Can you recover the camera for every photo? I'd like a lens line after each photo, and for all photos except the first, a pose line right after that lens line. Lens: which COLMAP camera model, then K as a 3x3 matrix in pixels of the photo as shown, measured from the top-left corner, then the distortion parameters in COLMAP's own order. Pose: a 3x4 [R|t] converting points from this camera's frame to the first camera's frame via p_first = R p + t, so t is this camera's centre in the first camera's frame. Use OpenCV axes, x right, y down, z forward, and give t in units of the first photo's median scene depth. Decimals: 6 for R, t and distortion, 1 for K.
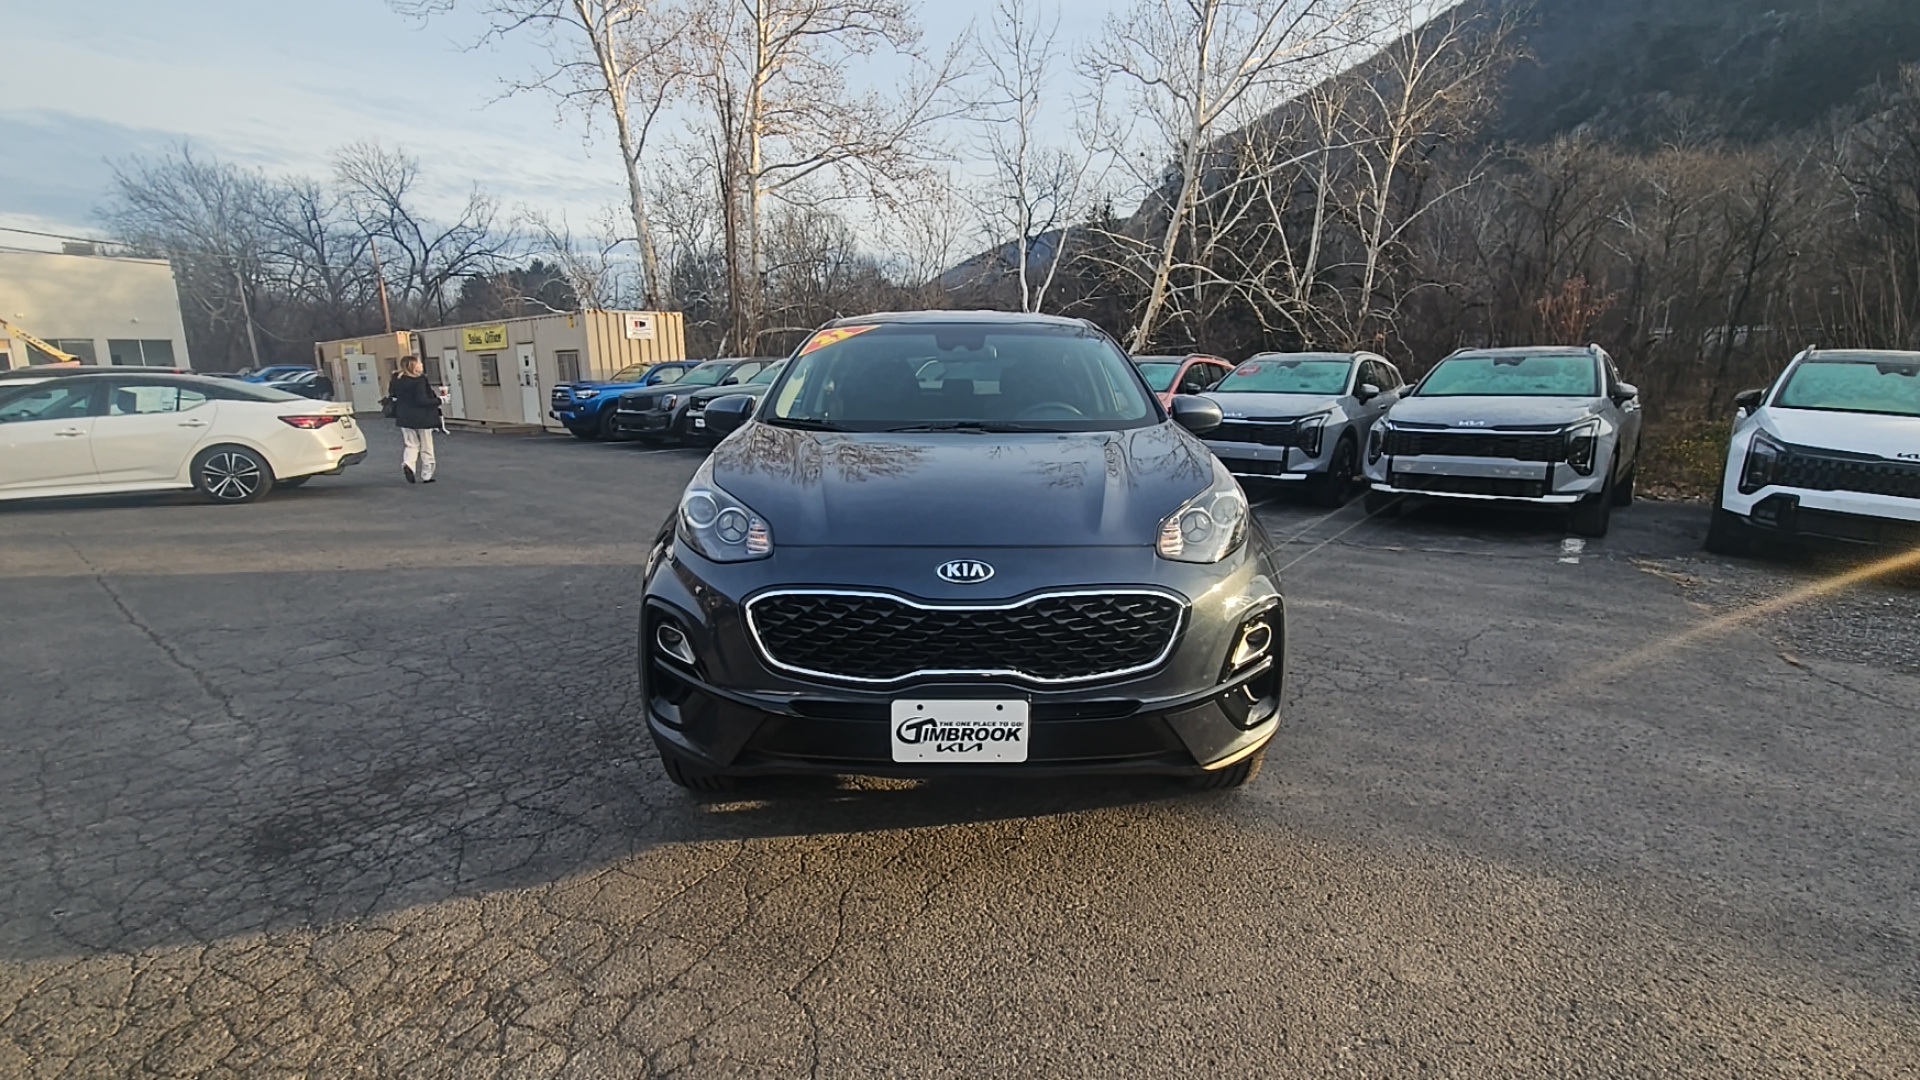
lens RADIAL K [[855.6, 0, 957.7], [0, 855.6, 544.2], [0, 0, 1]] dist [0.019746, -0.011224]
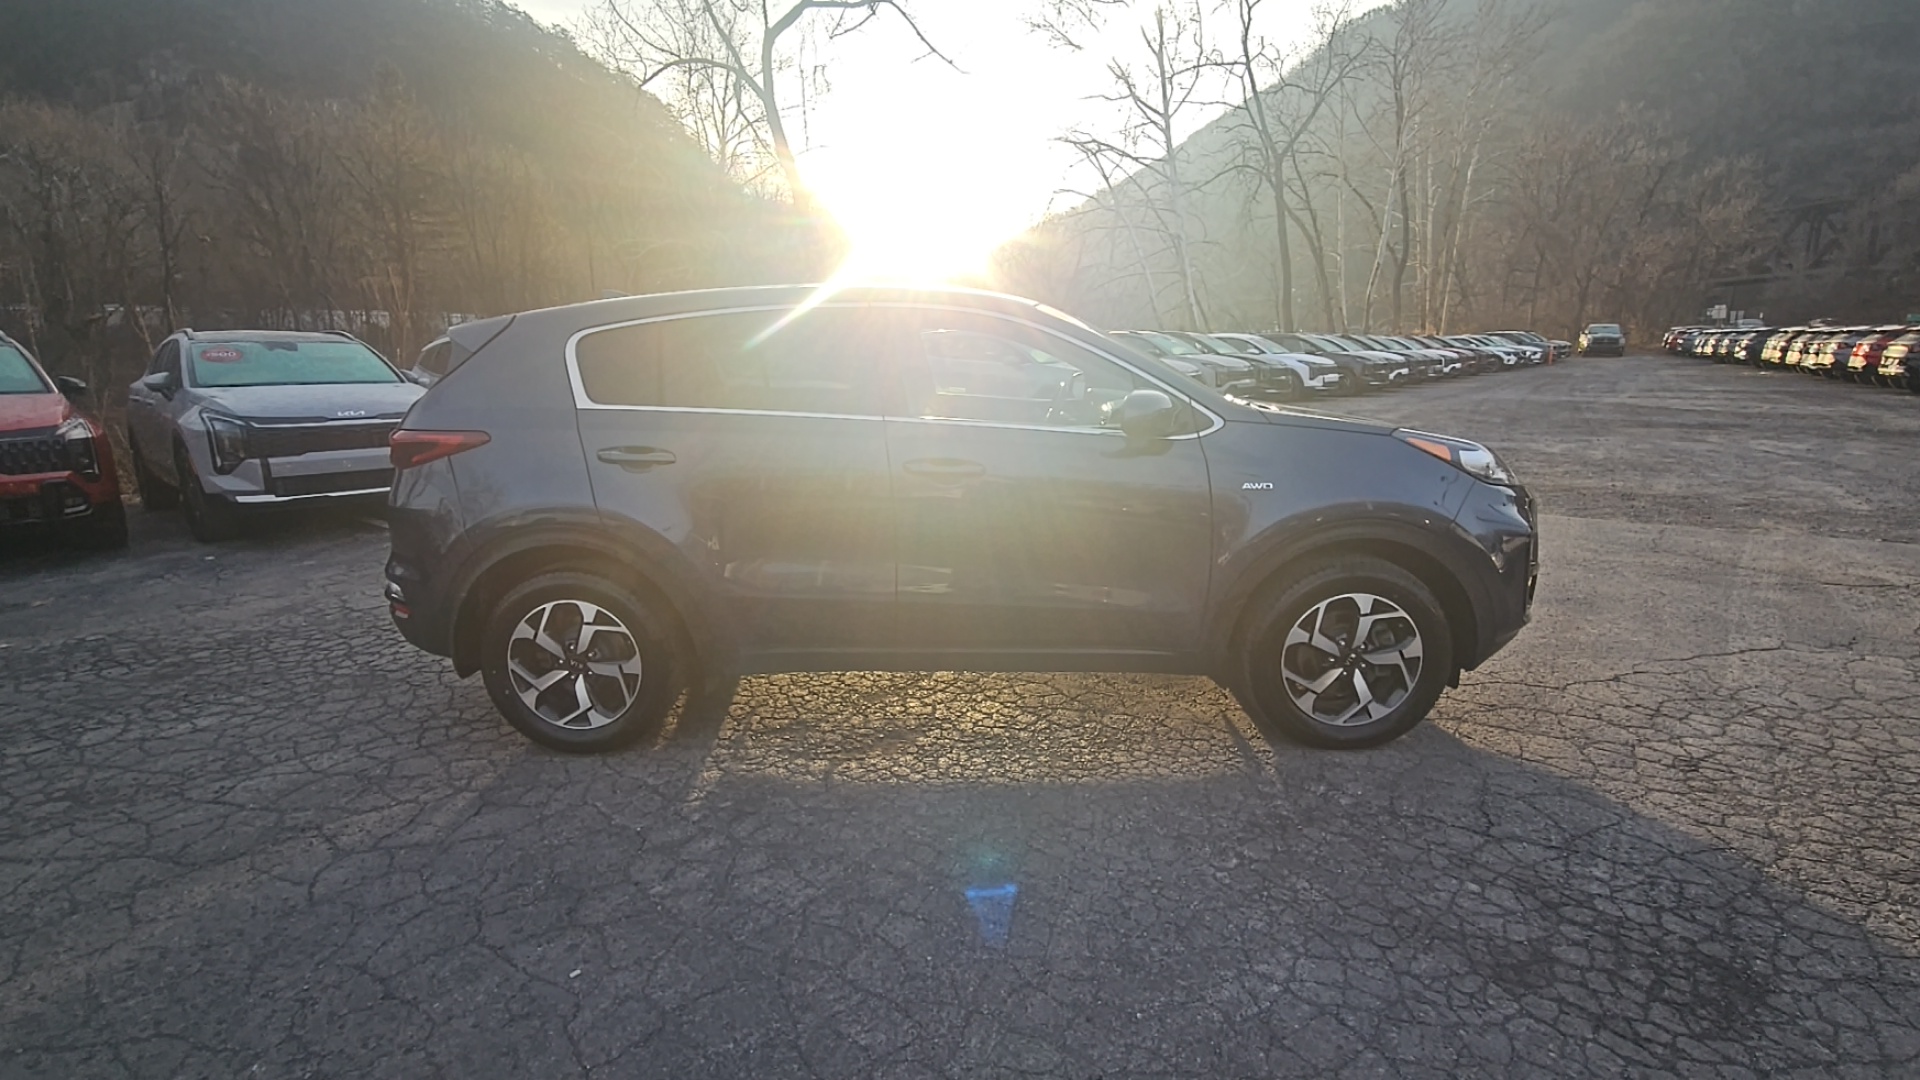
lens RADIAL K [[855.6, 0, 954.6], [0, 855.6, 546.8], [0, 0, 1]] dist [0.019746, -0.011224]
pose [[0.032808, -0.226786, 0.973392, -1.302333], [0.204136, 0.954906, 0.215599, -0.290407], [-0.978393, 0.191631, 0.077624, 1.367075]]
